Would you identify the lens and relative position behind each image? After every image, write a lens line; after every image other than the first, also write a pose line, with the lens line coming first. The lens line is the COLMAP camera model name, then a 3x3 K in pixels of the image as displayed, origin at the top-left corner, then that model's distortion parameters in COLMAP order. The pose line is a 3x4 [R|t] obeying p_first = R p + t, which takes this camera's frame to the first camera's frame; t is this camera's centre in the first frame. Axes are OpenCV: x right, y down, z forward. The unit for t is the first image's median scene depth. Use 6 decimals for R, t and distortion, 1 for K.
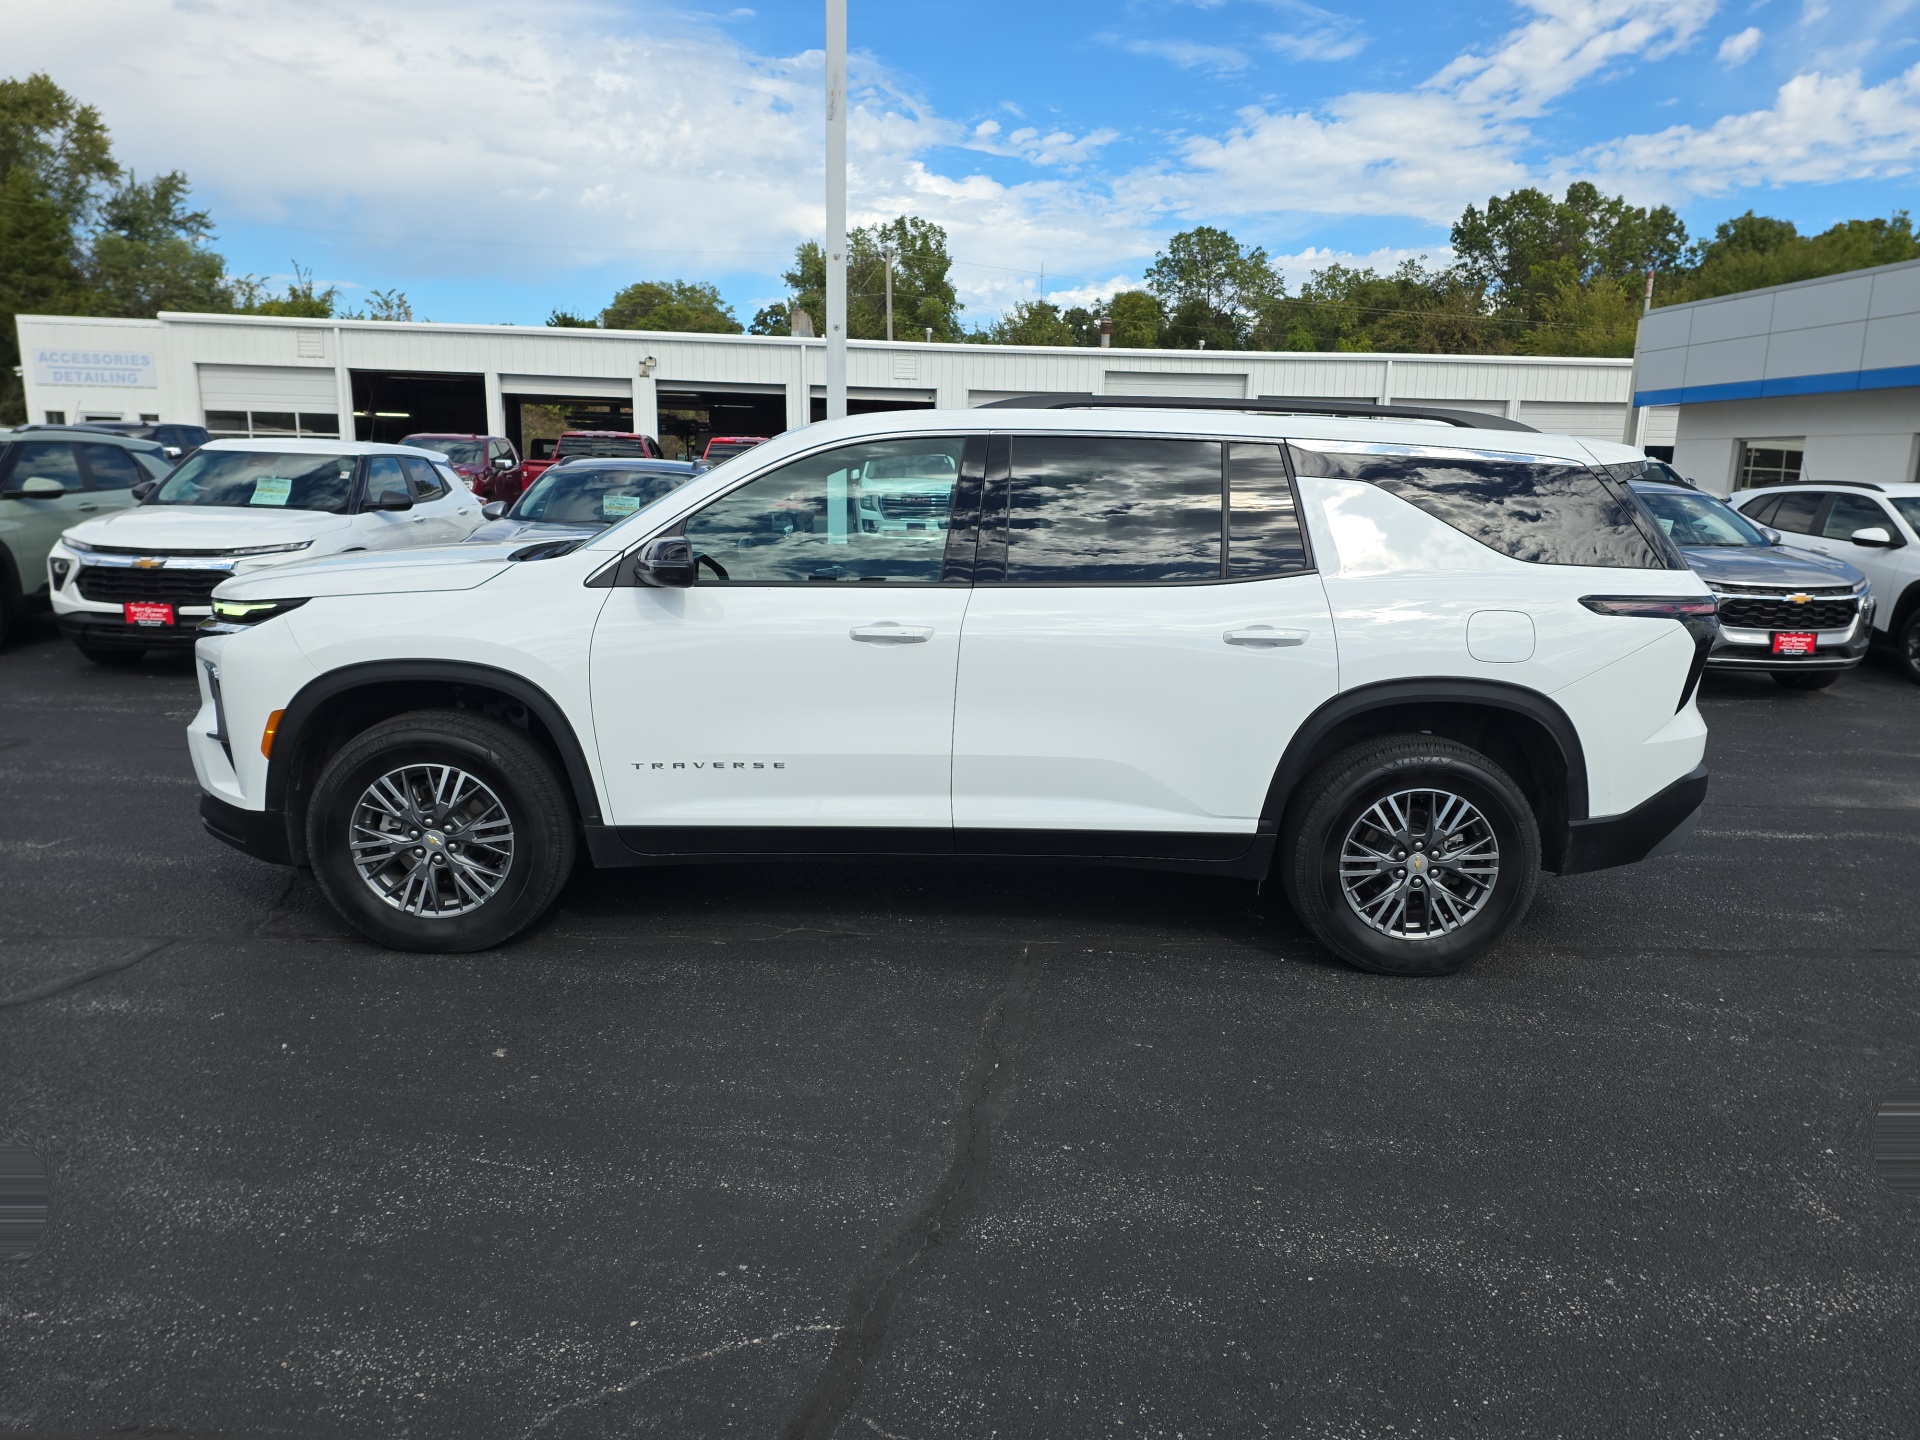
lens RADIAL K [[1285.0, 0, 962.8], [0, 1285.0, 748.3], [0, 0, 1]] dist [0.049340, -0.028619]
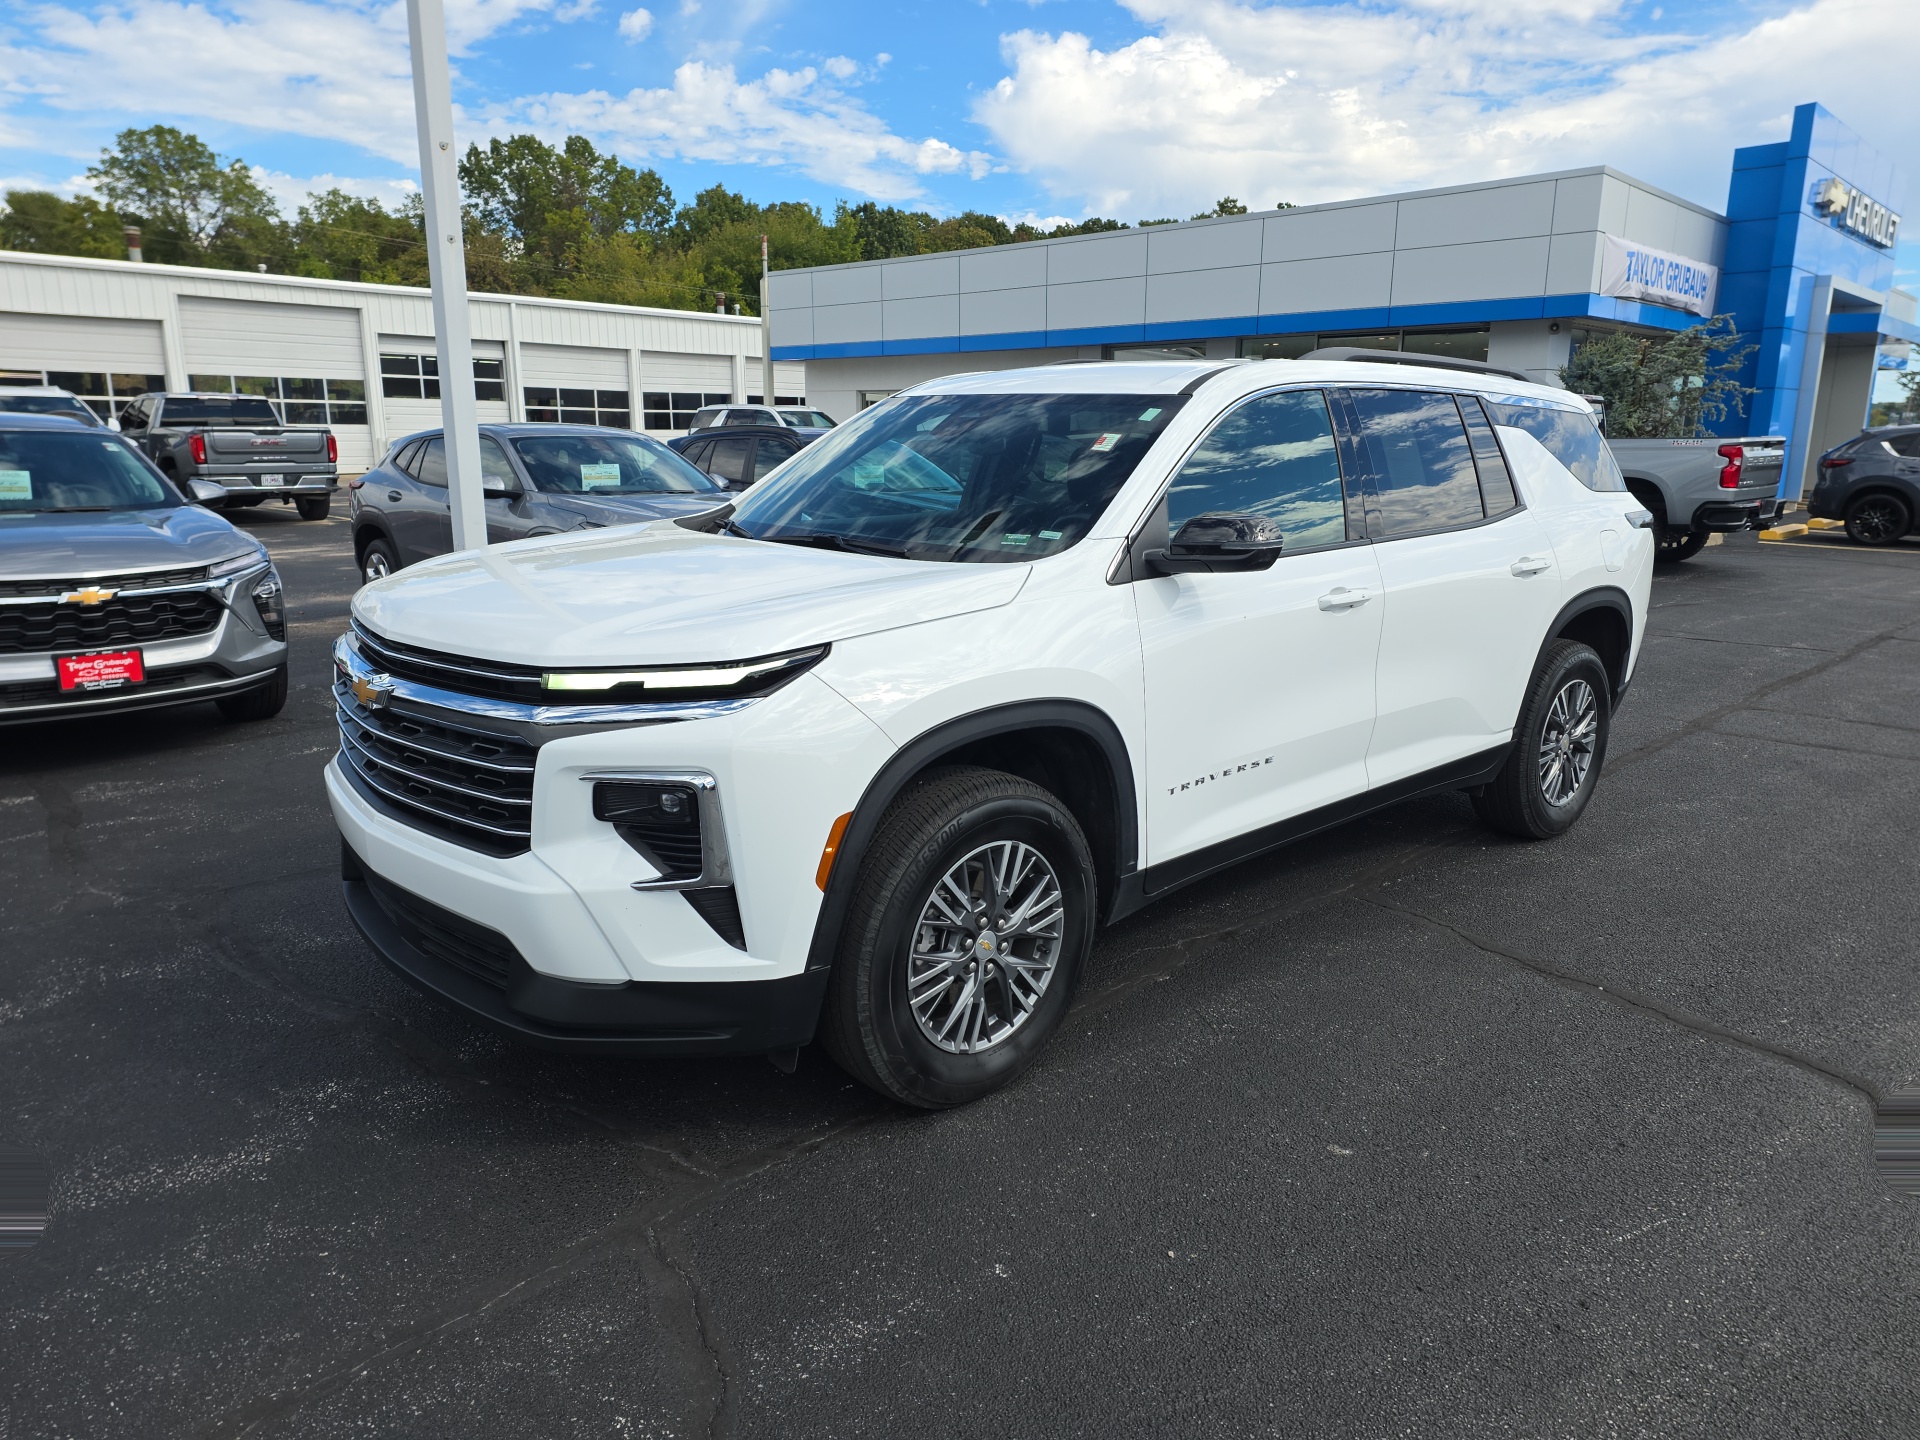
lens RADIAL K [[1285.0, 0, 989.1], [0, 1285.0, 748.0], [0, 0, 1]] dist [0.049340, -0.028619]
pose [[0.739527, -0.177893, 0.649195, -0.812736], [0.152511, 0.983647, 0.095807, -0.104348], [-0.655622, 0.028157, 0.754564, 0.407981]]
